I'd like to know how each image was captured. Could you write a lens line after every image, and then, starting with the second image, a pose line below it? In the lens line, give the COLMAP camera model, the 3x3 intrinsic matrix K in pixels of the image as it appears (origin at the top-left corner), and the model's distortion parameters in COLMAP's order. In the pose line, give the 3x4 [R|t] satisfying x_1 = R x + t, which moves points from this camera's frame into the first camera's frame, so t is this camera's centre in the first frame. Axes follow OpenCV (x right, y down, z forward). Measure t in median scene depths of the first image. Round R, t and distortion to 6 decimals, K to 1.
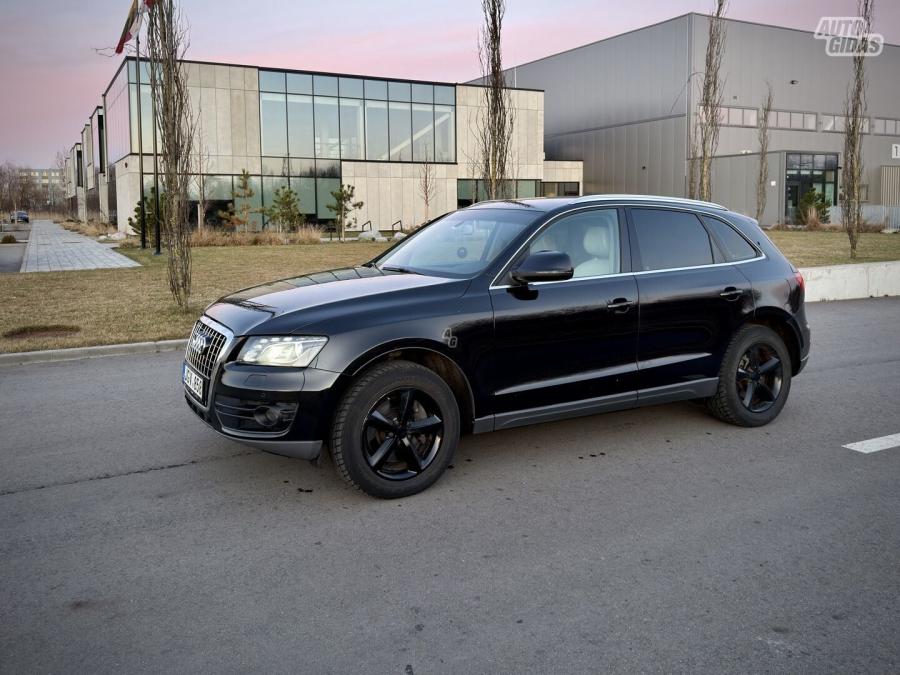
lens RADIAL K [[693.7, 0, 448.3], [0, 693.7, 300.9], [0, 0, 1]] dist [0.075854, -0.090212]
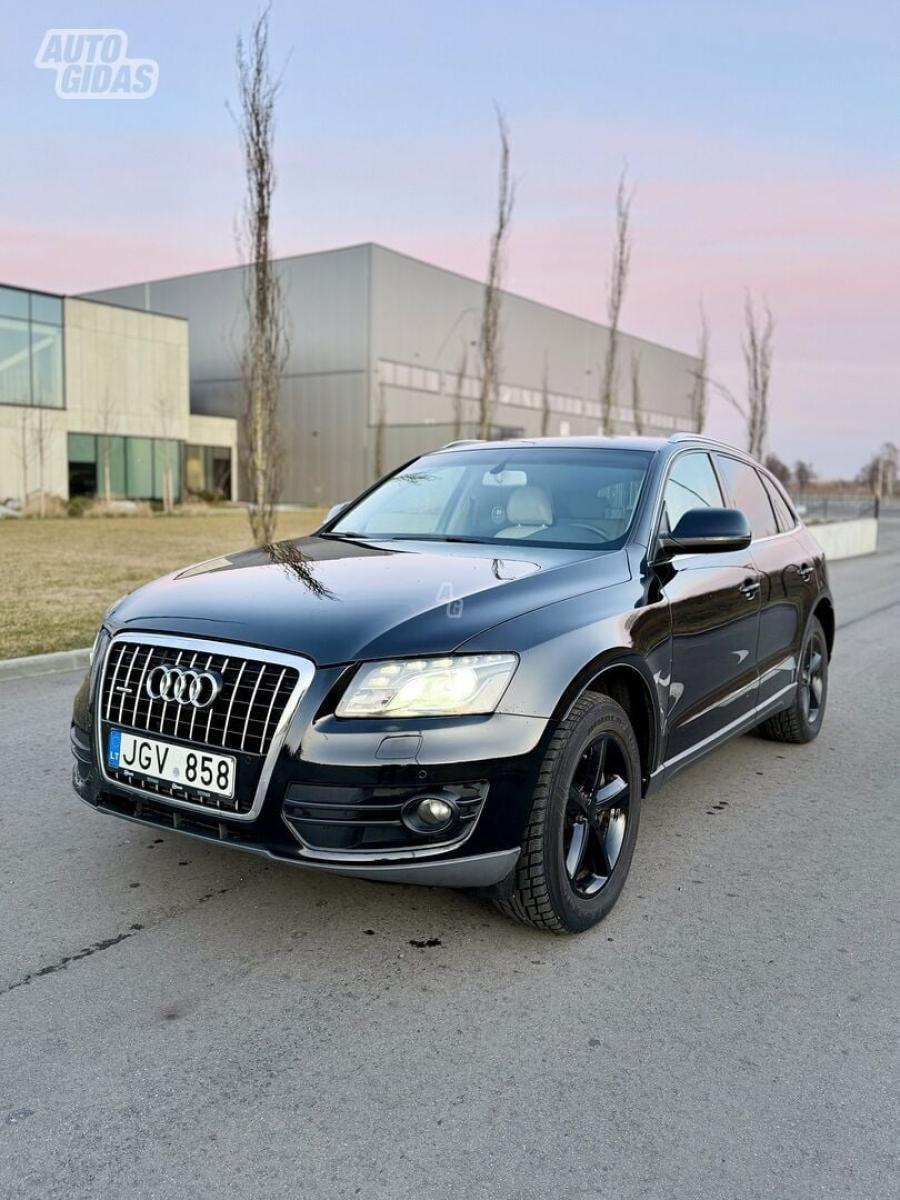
lens RADIAL K [[901.4, 0, 450.0], [0, 901.4, 600.0], [0, 0, 1]] dist [0.023352, -0.007100]
pose [[0.899370, -0.031230, 0.436071, -0.483219], [0.033896, 0.999424, 0.001667, 0.006393], [-0.435872, 0.013282, 0.899911, 0.361023]]
